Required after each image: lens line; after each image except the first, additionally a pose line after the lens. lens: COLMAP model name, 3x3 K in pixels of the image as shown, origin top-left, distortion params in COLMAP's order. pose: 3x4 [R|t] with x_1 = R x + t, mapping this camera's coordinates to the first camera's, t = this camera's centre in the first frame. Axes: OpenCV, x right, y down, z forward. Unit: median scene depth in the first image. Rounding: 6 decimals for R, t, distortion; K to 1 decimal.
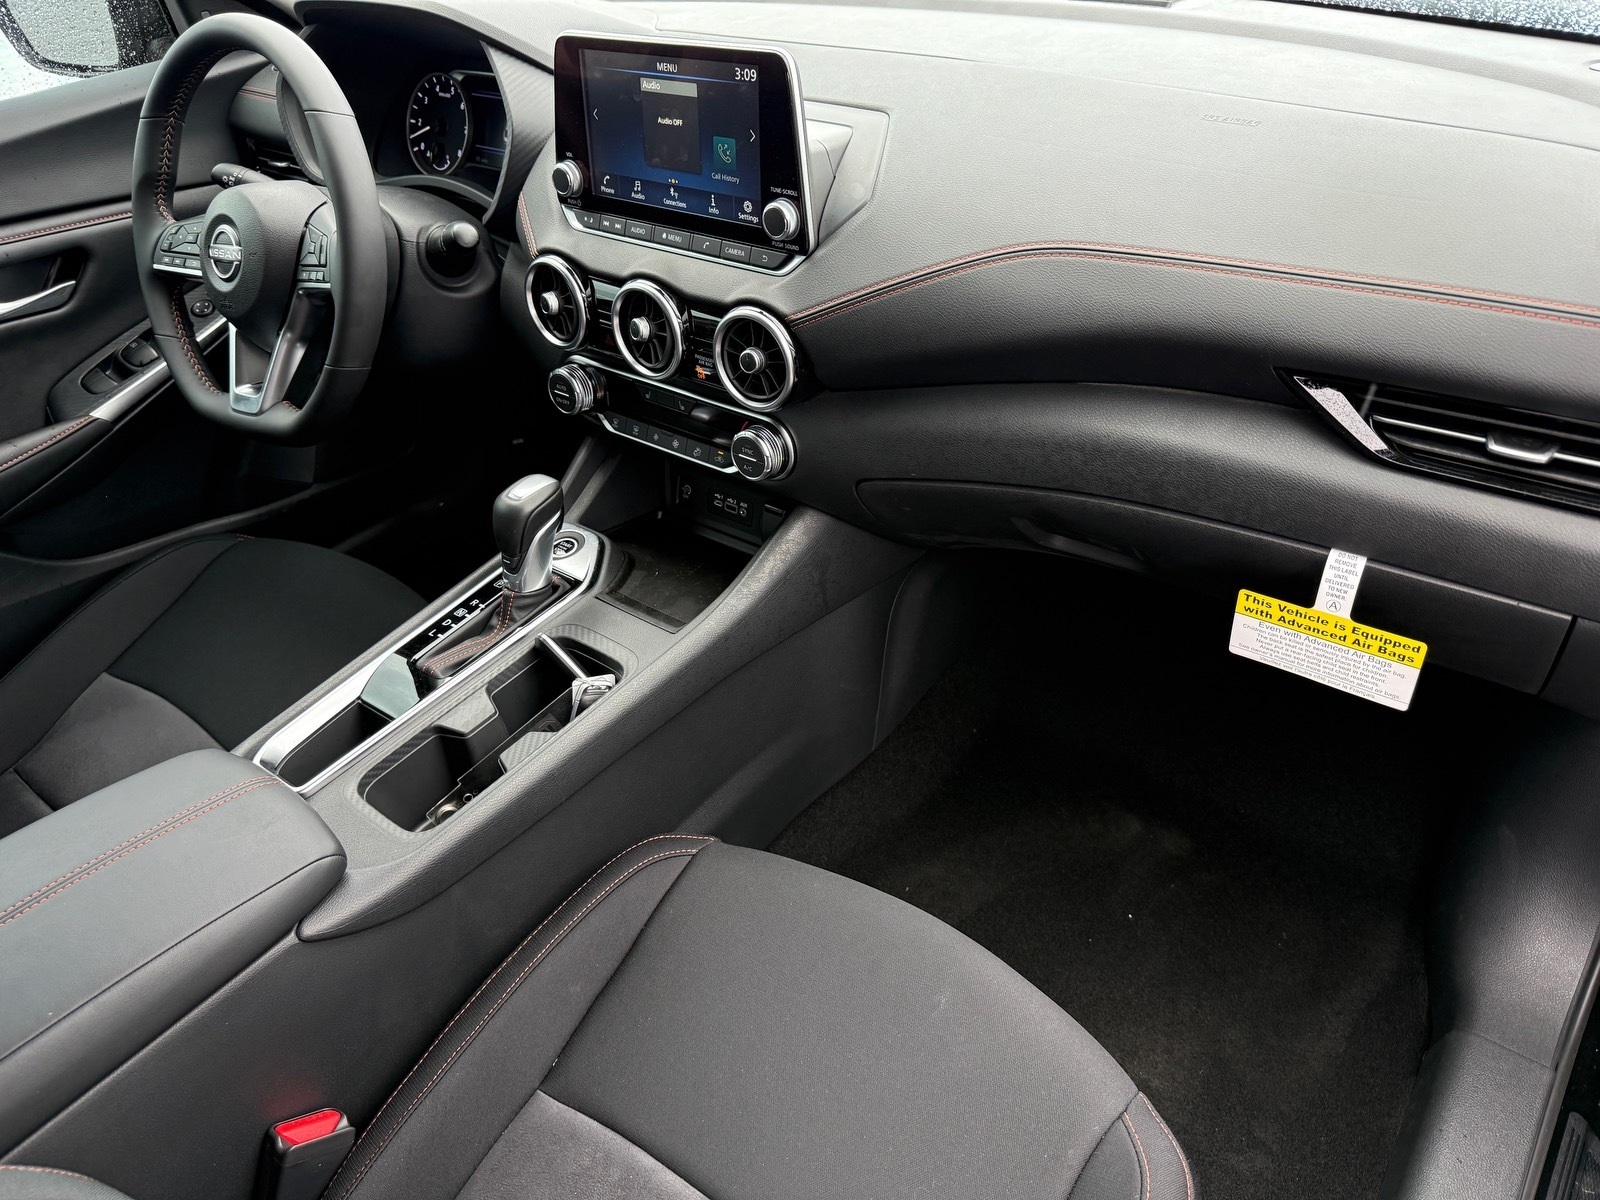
lens RADIAL K [[1139.0, 0, 800.0], [0, 1139.0, 600.0], [0, 0, 1]] dist [0.107777, -0.247490]
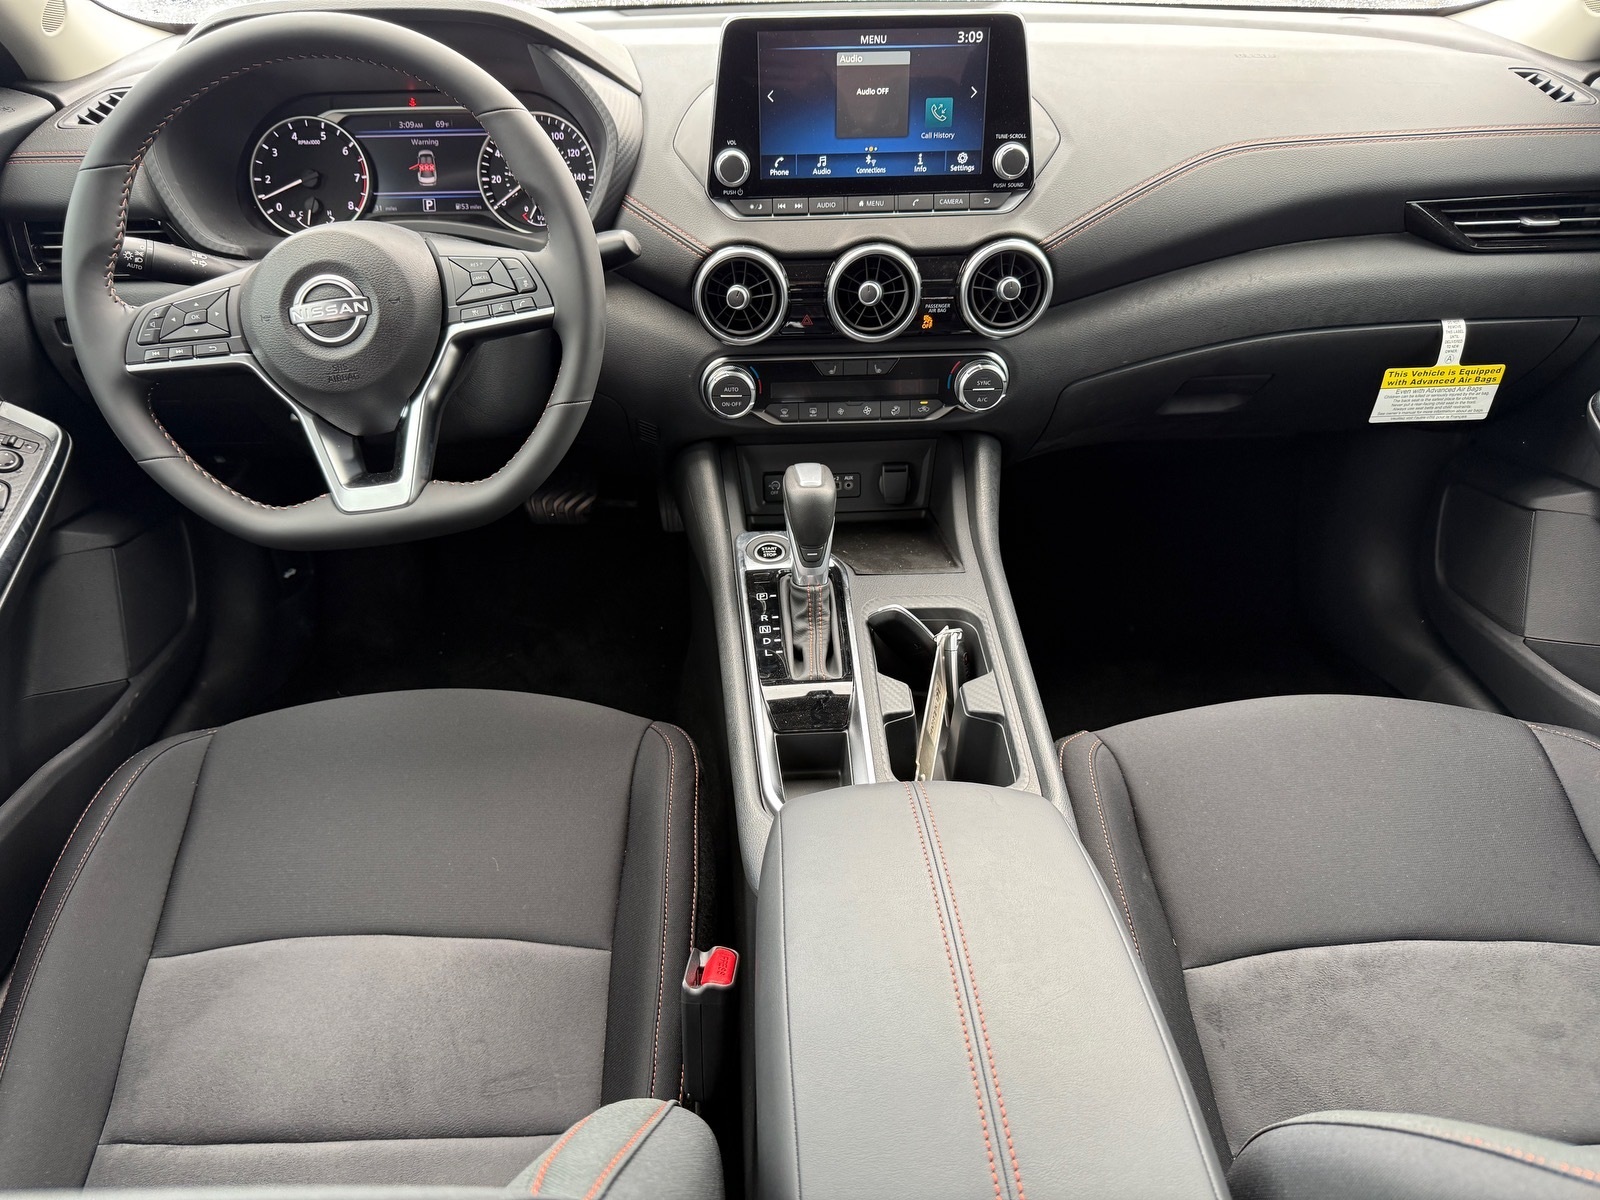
lens RADIAL K [[1154.3, 0, 749.7], [0, 1154.3, 606.8], [0, 0, 1]] dist [0.050816, -0.111207]
pose [[0.766068, -0.299758, 0.568581, -0.961866], [0.349763, 0.936568, 0.022515, -0.036646], [-0.539263, 0.181621, 0.822319, 0.275803]]
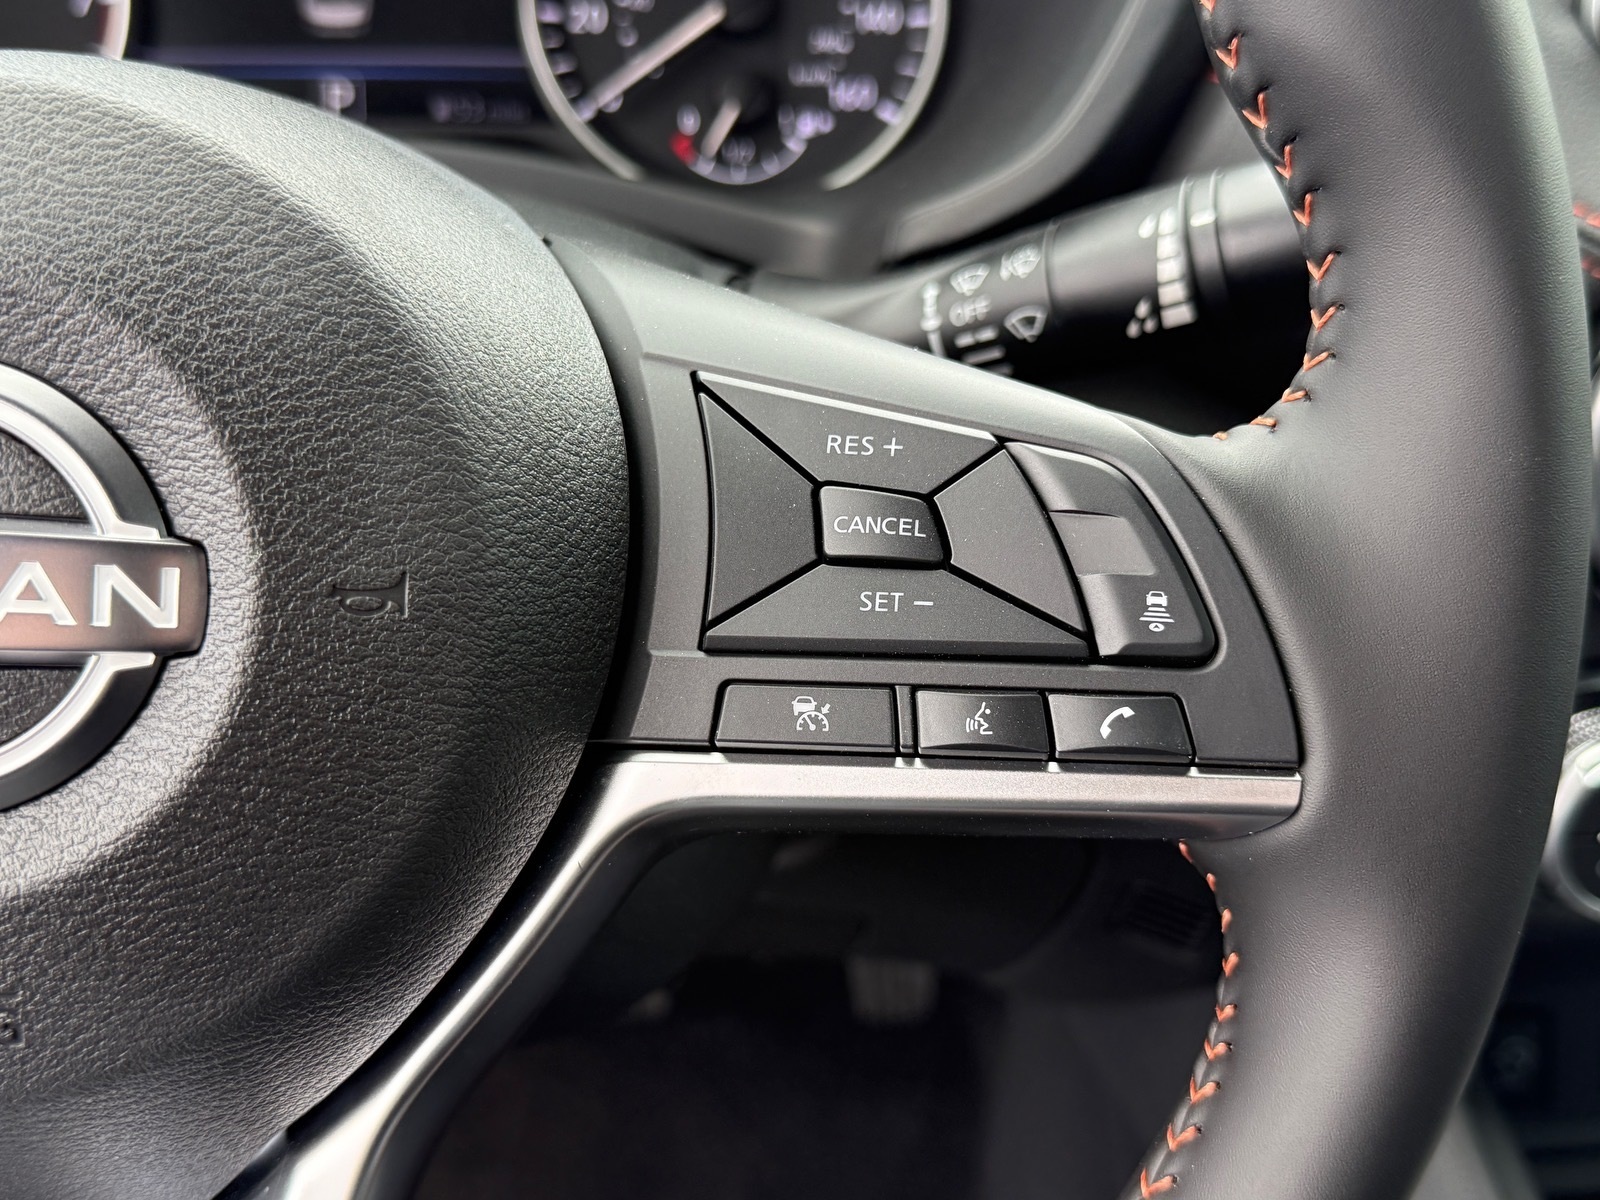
lens RADIAL K [[1833.2, 0, 800.0], [0, 1833.2, 600.0], [0, 0, 1]] dist [0.112599, -0.038037]
pose [[0.718364, -0.218513, 0.660459, -0.680979], [0.356222, 0.931020, -0.079424, -0.308303], [-0.597545, 0.292325, 0.746650, 0.974923]]
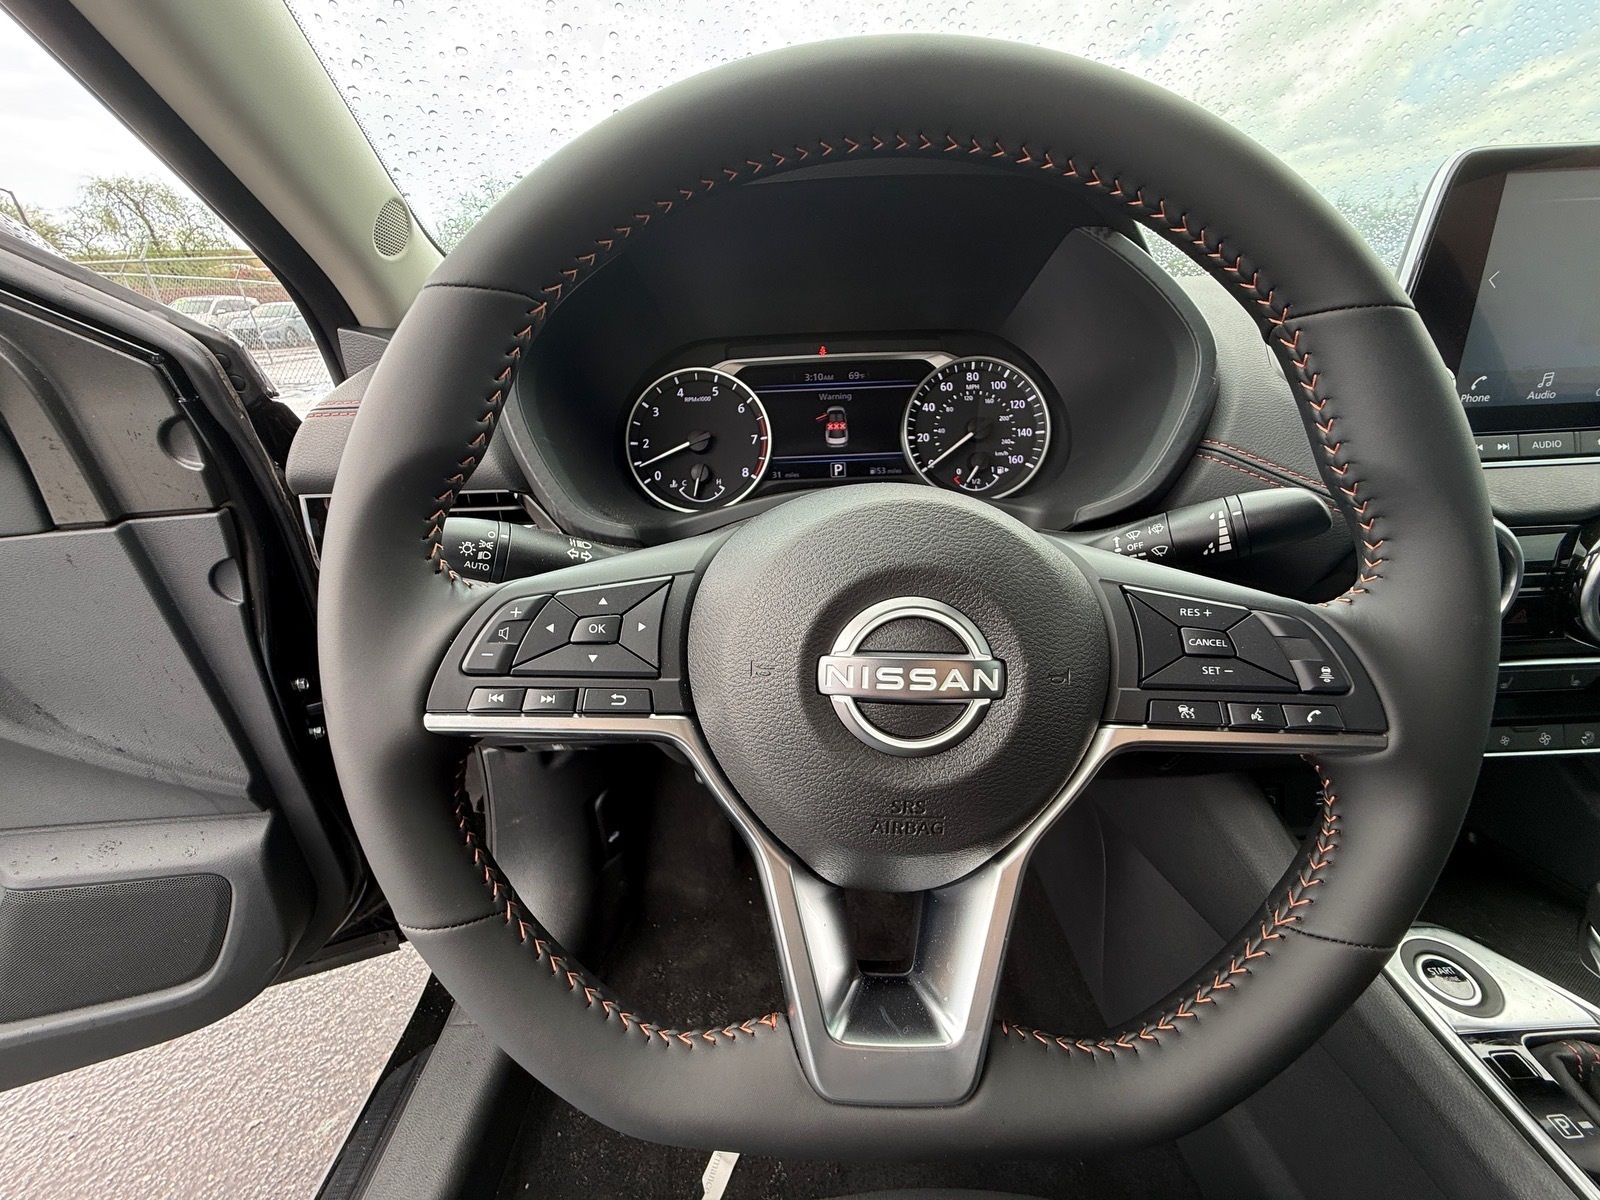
lens RADIAL K [[641.9, 0, 800.0], [0, 641.9, 600.0], [0, 0, 1]] dist [0.000687, 0.000306]
pose [[0.778358, -0.218590, 0.588539, -0.765132], [0.362620, 0.921780, -0.137215, -0.373087], [-0.512510, 0.320218, 0.796740, 1.036475]]
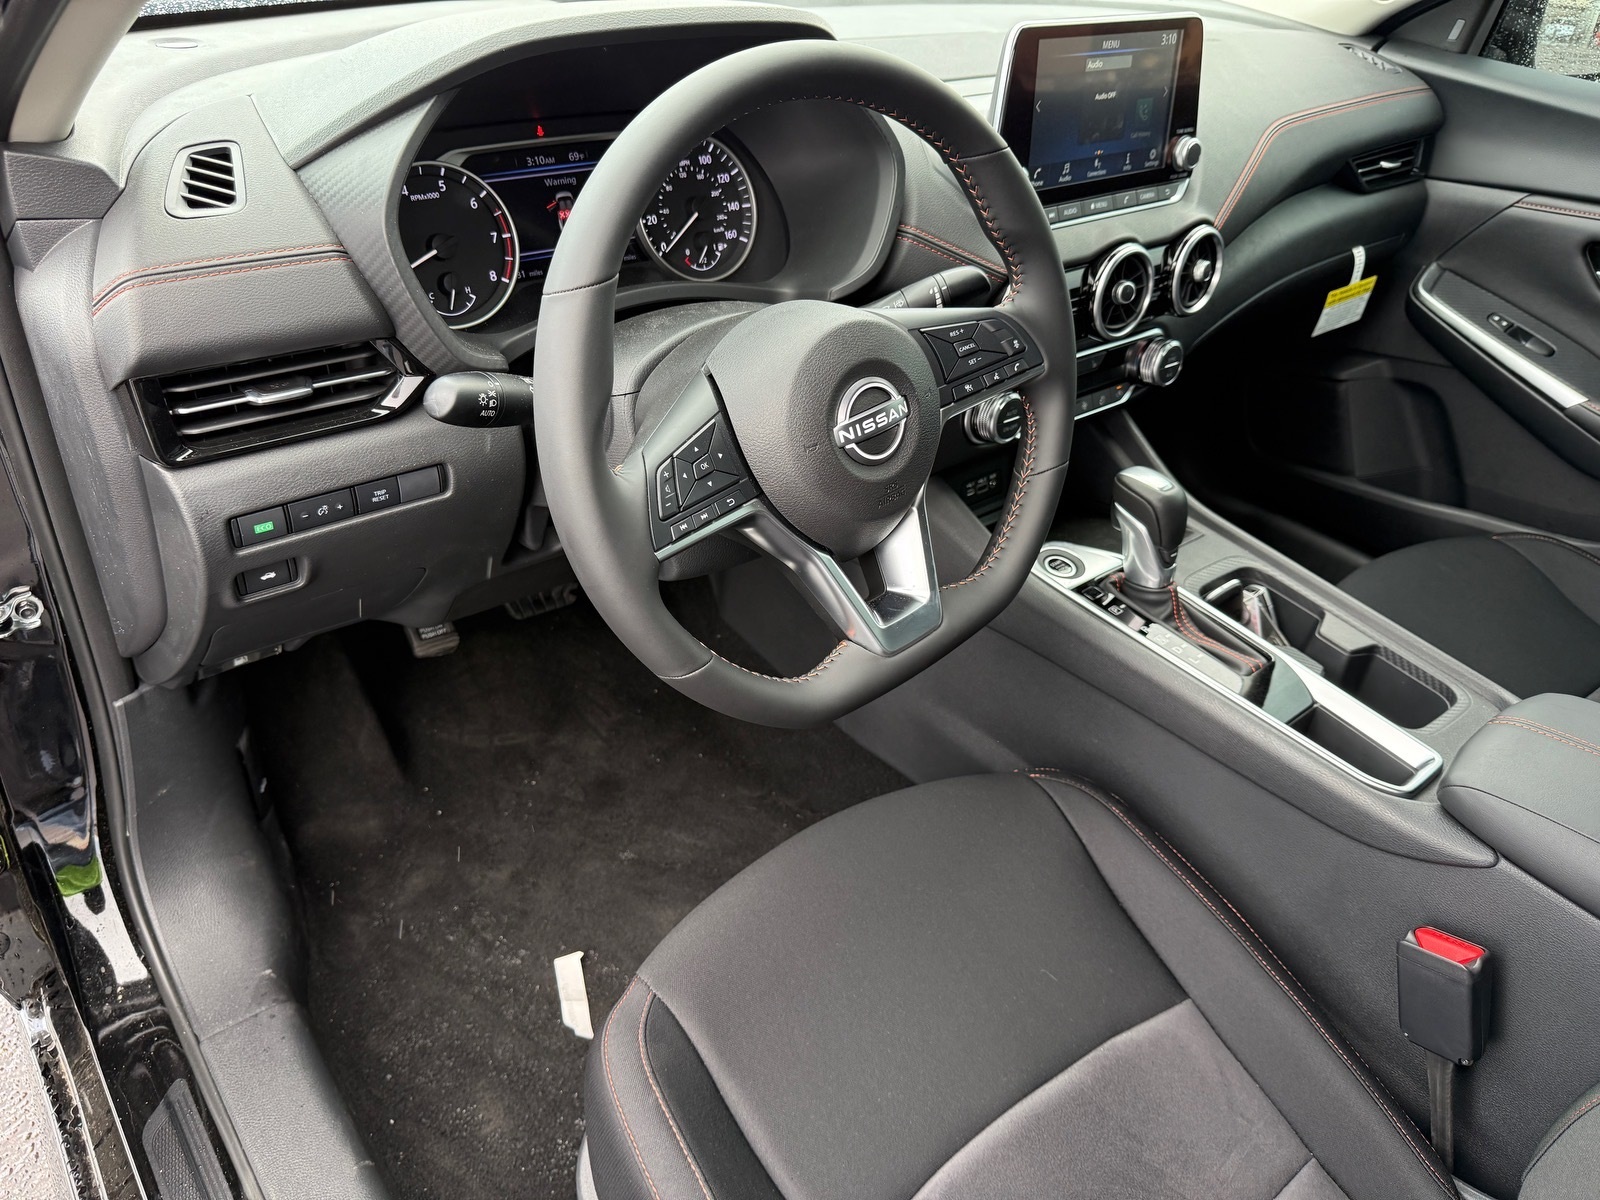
lens RADIAL K [[1139.0, 0, 800.0], [0, 1139.0, 600.0], [0, 0, 1]] dist [0.107777, -0.247490]
pose [[0.214778, -0.481928, 0.849480, -1.316841], [0.511409, 0.796499, 0.322569, -0.539836], [-0.832064, 0.365151, 0.417533, 0.976869]]
